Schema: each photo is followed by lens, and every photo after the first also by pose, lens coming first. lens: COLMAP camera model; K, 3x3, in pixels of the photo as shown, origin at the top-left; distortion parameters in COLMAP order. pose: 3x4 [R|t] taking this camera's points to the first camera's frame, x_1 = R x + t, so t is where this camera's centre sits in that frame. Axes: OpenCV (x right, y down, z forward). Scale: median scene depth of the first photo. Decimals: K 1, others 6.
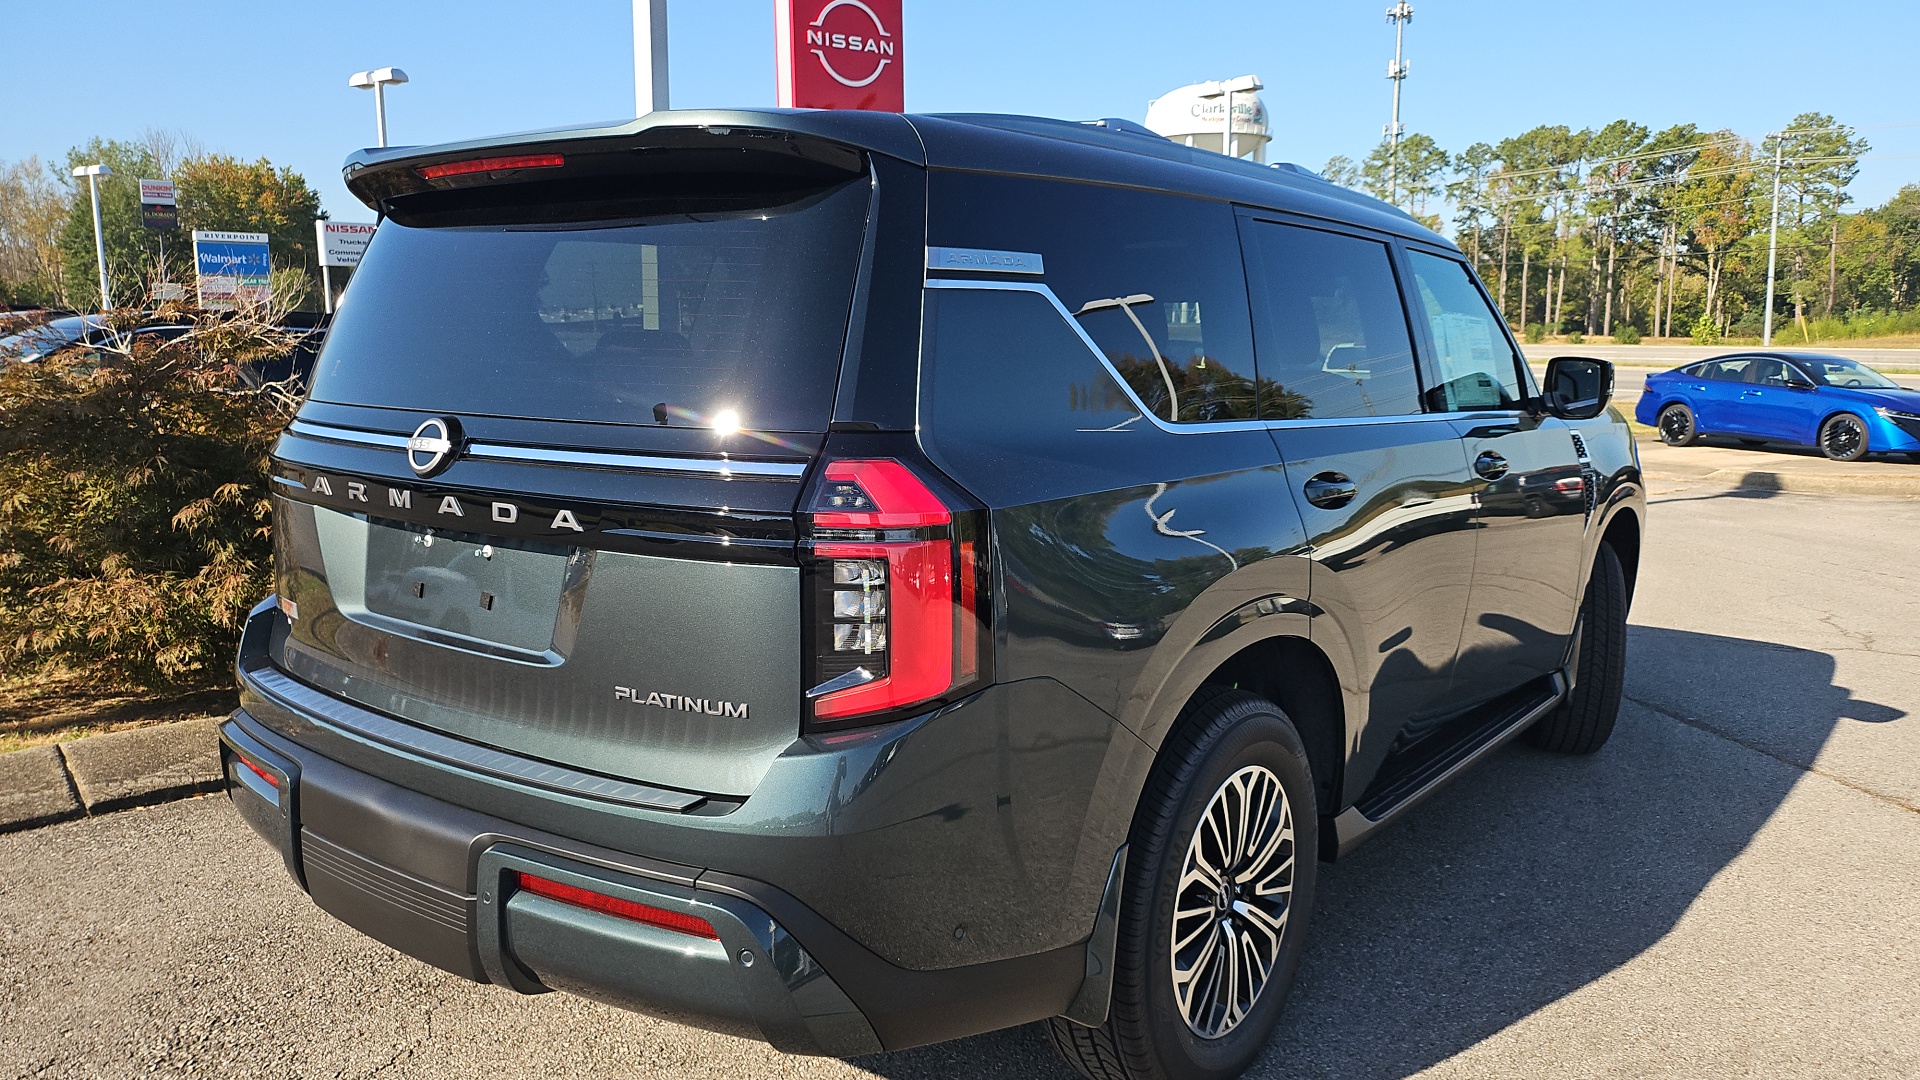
lens RADIAL K [[1410.2, 0, 950.9], [0, 1410.2, 573.1], [0, 0, 1]] dist [0.047102, -0.044712]
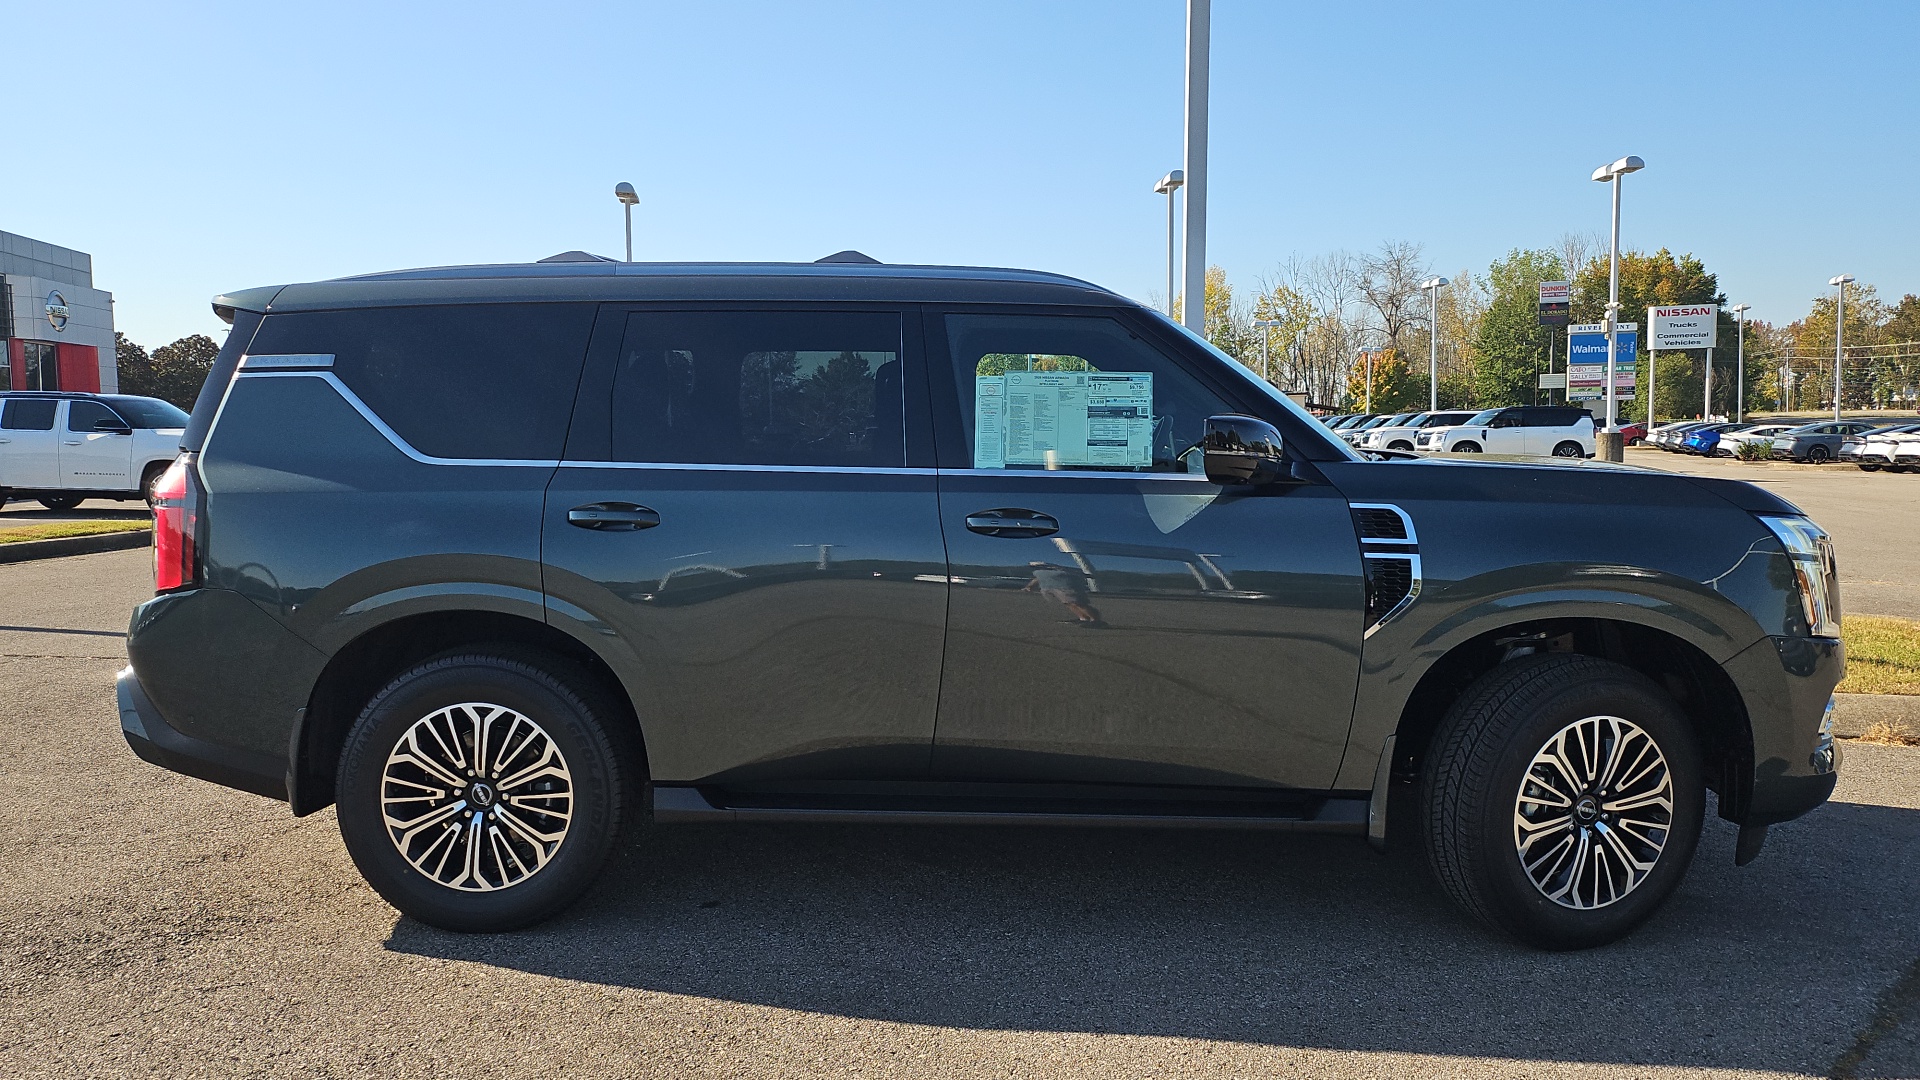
lens RADIAL K [[1410.2, 0, 974.9], [0, 1410.2, 542.2], [0, 0, 1]] dist [0.047102, -0.044712]
pose [[0.547652, 0.058407, -0.834665, 1.550993], [-0.125662, 0.991987, -0.013036, -0.060335], [0.827216, 0.112025, 0.550604, 0.576054]]
